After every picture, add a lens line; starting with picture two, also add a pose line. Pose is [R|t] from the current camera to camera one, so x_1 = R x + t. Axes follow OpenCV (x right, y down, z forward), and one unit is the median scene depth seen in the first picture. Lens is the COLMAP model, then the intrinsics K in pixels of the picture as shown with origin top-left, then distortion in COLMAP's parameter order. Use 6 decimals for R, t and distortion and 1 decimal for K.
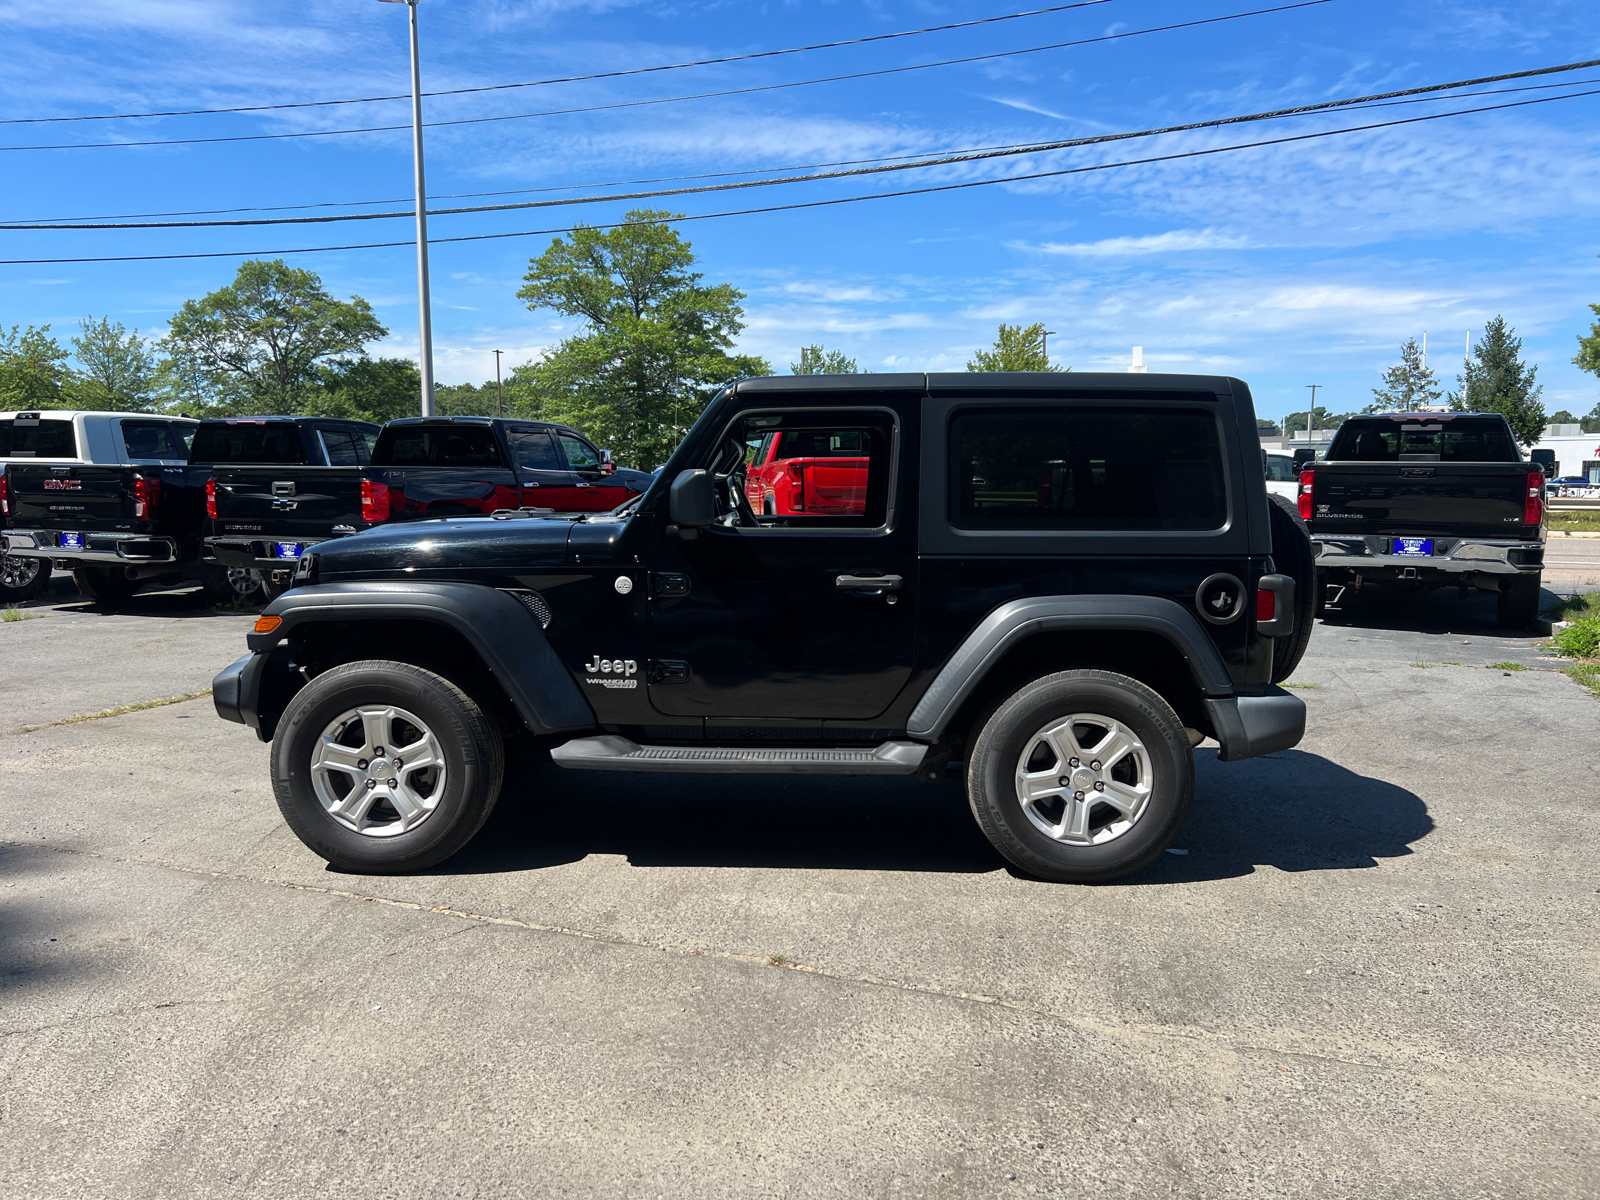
lens RADIAL K [[1217.6, 0, 789.4], [0, 1217.6, 596.1], [0, 0, 1]] dist [0.043038, -0.055825]
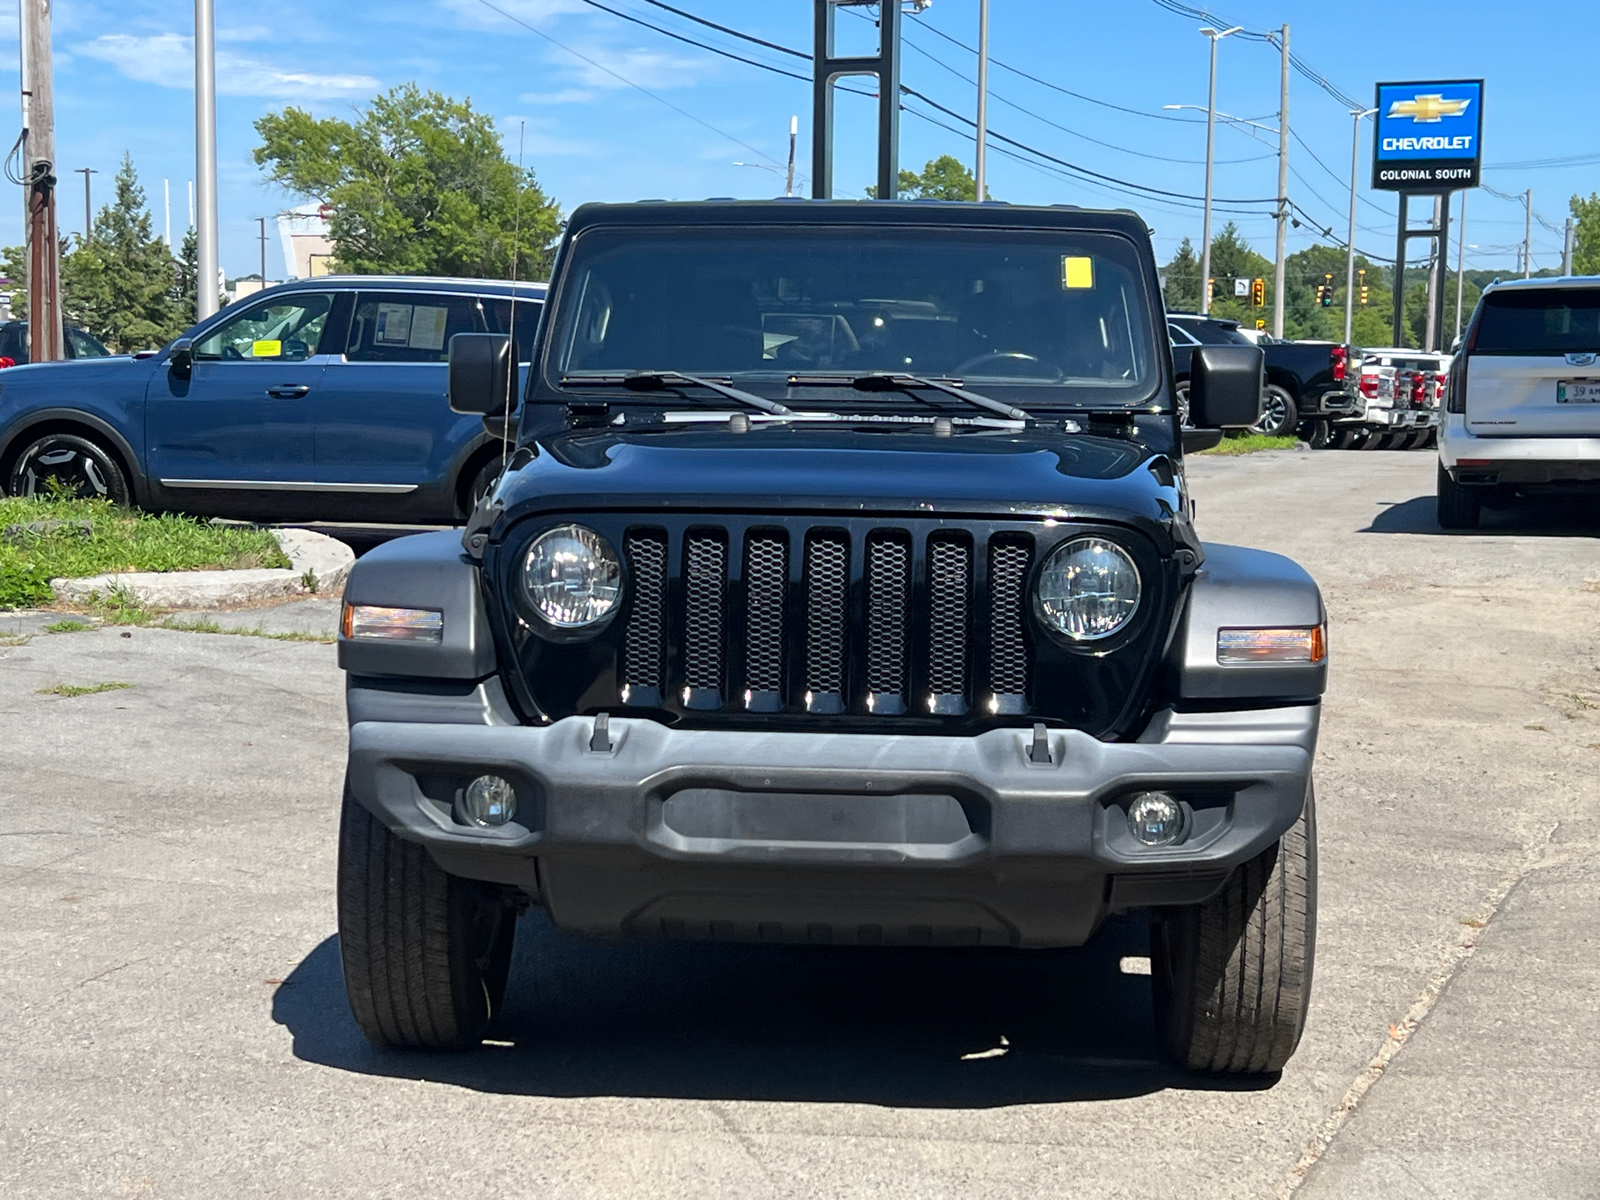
lens RADIAL K [[2548.6, 0, 764.5], [0, 2548.6, 601.2], [0, 0, 1]] dist [0.053915, -0.078401]
pose [[0.043073, -0.102157, 0.993835, -0.618296], [0.080868, 0.991851, 0.098449, -0.049663], [-0.995794, 0.076128, 0.050984, 0.476384]]
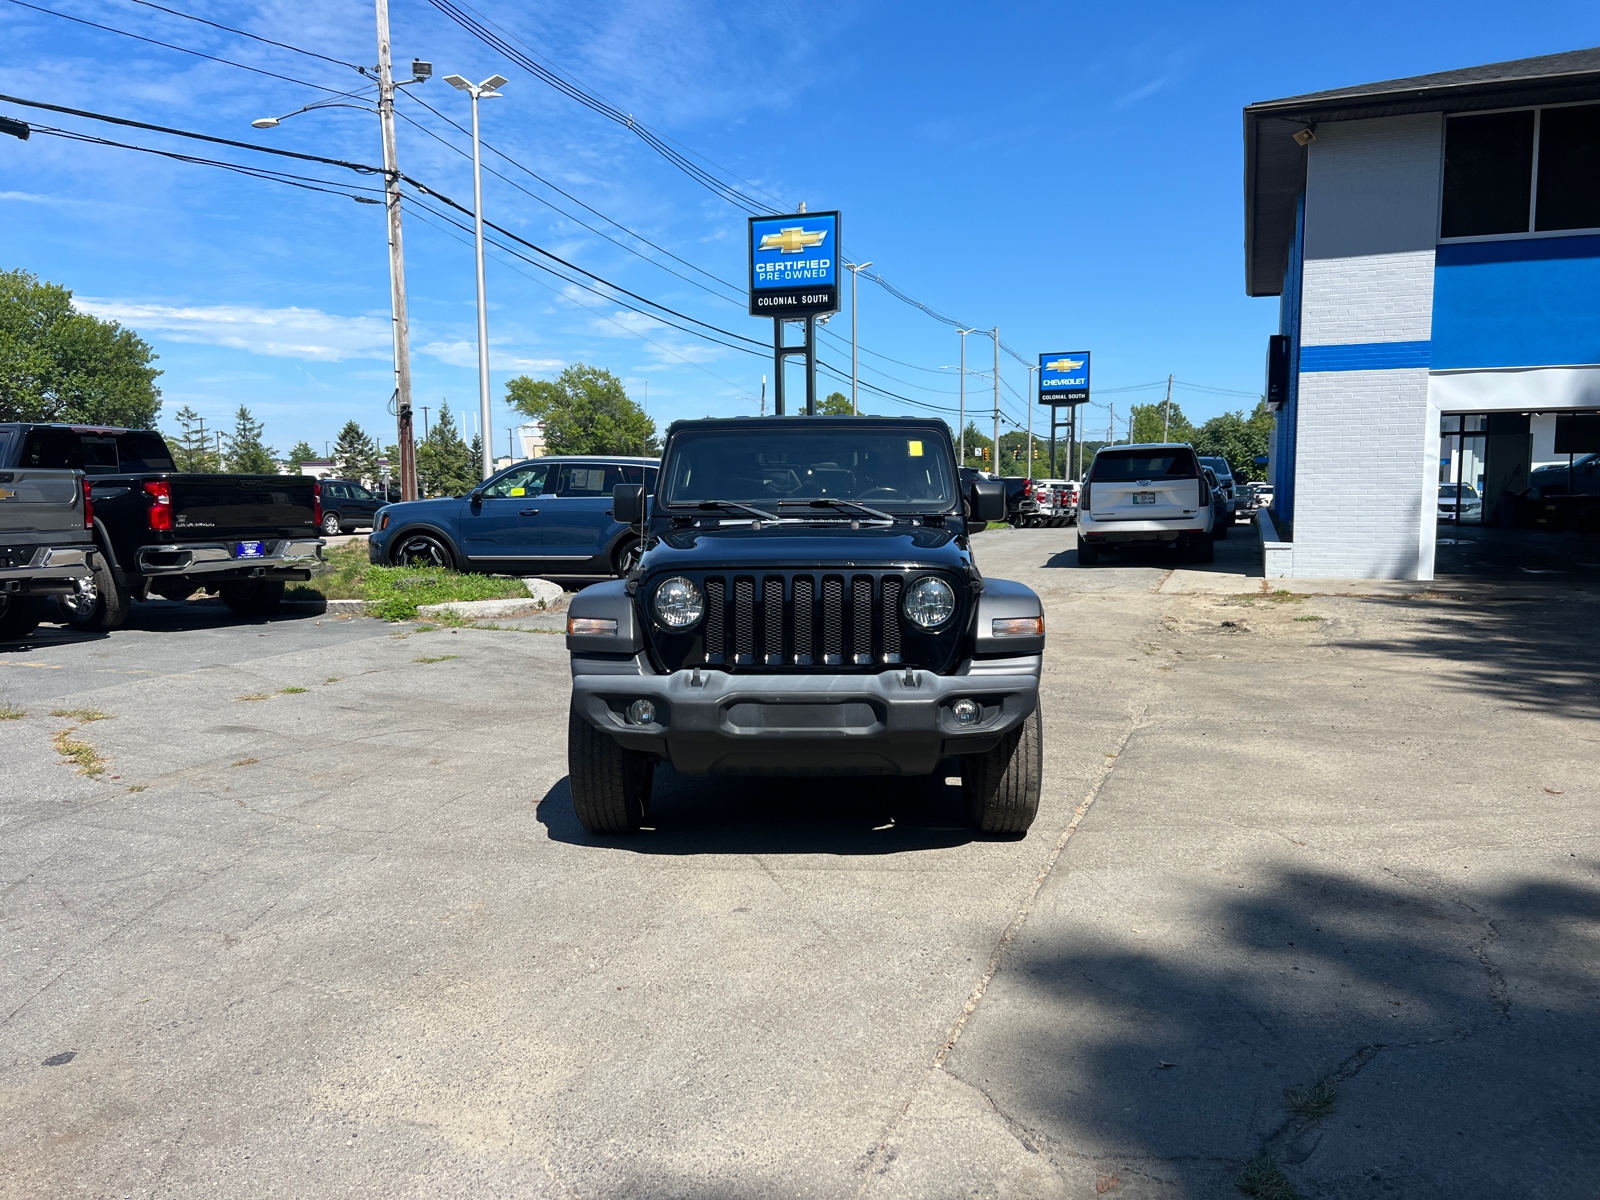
lens RADIAL K [[1214.3, 0, 784.8], [0, 1214.3, 599.9], [0, 0, 1]] dist [0.044139, -0.046105]
pose [[0.015932, -0.098198, 0.995039, -0.611012], [0.102863, 0.990046, 0.096058, -0.051598], [-0.994568, 0.100823, 0.025875, 0.483268]]
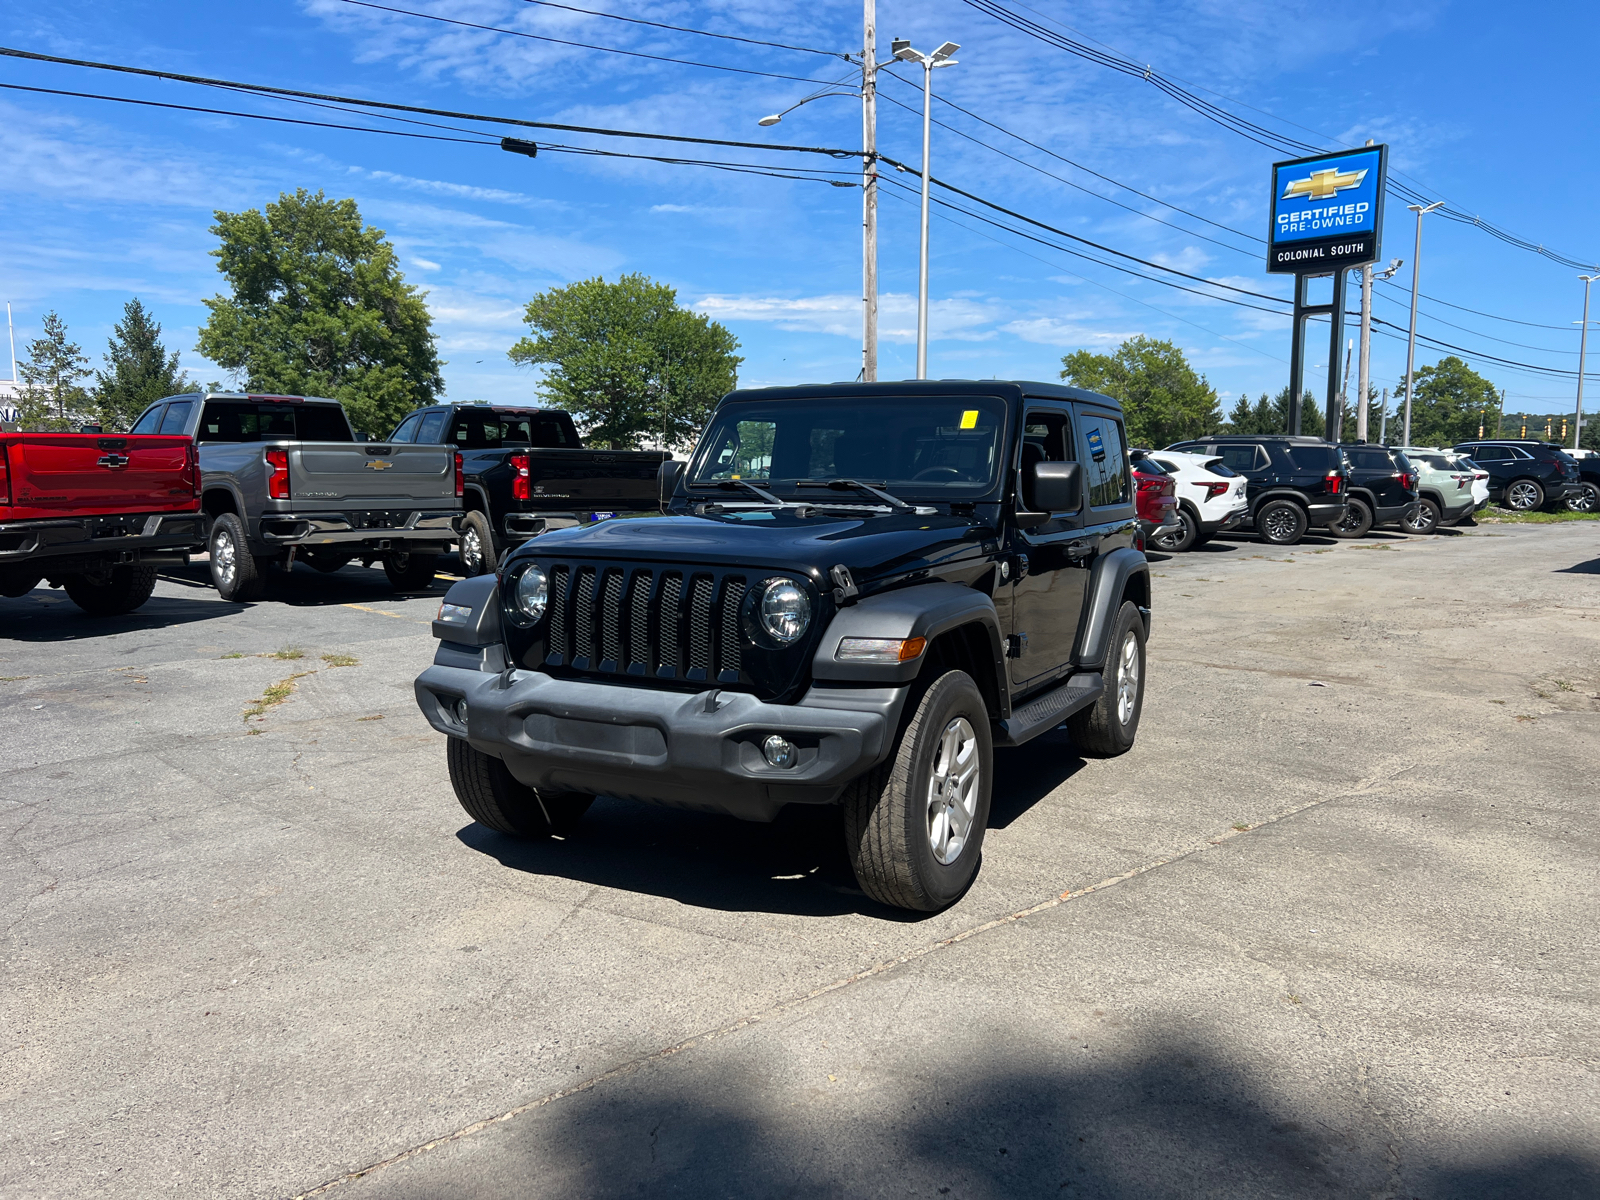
lens RADIAL K [[1217.6, 0, 789.4], [0, 1217.6, 596.1], [0, 0, 1]] dist [0.043038, -0.055825]
pose [[0.458714, -0.099183, 0.883031, -0.484599], [0.083594, 0.994161, 0.068240, -0.031338], [-0.884643, 0.042513, 0.464327, 0.275290]]
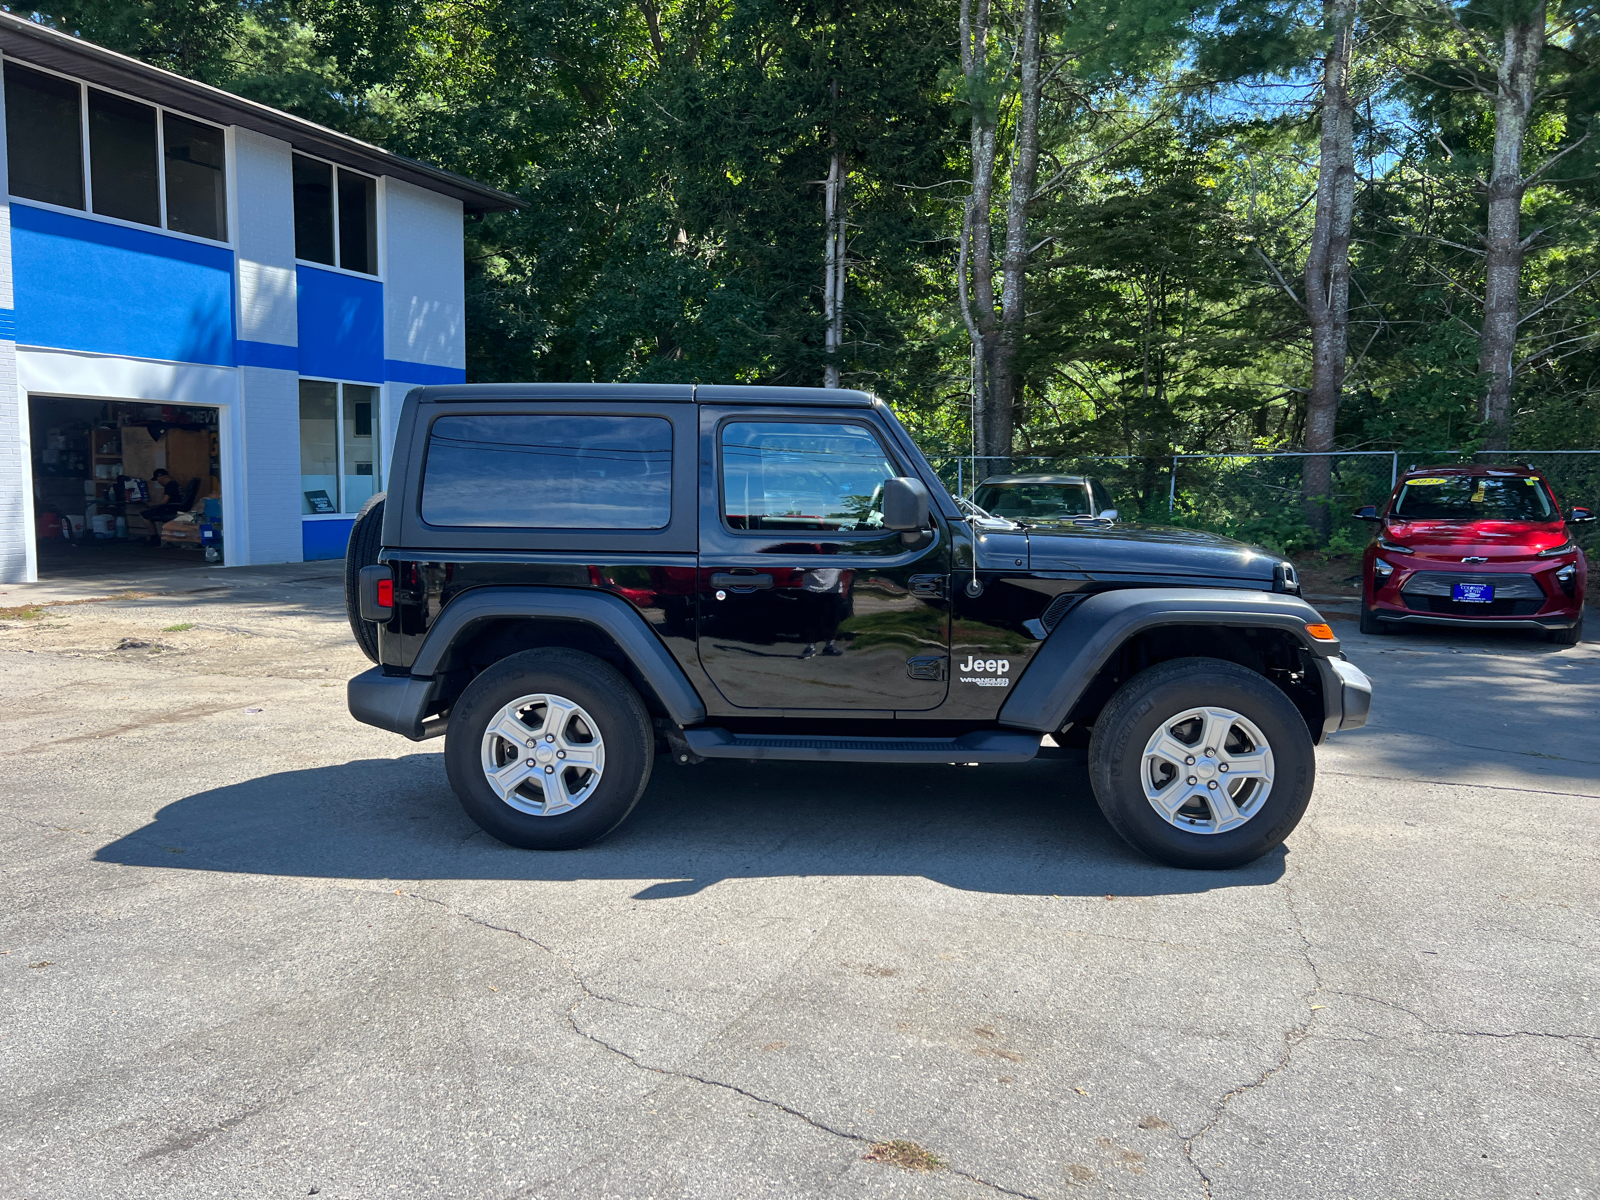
lens RADIAL K [[1214.3, 0, 784.8], [0, 1214.3, 599.9], [0, 0, 1]] dist [0.044139, -0.046105]
pose [[-0.998709, -0.021100, 0.046203, -0.006614], [-0.011672, 0.980630, 0.195520, -0.100051], [-0.049433, 0.194729, -0.979611, 0.993959]]
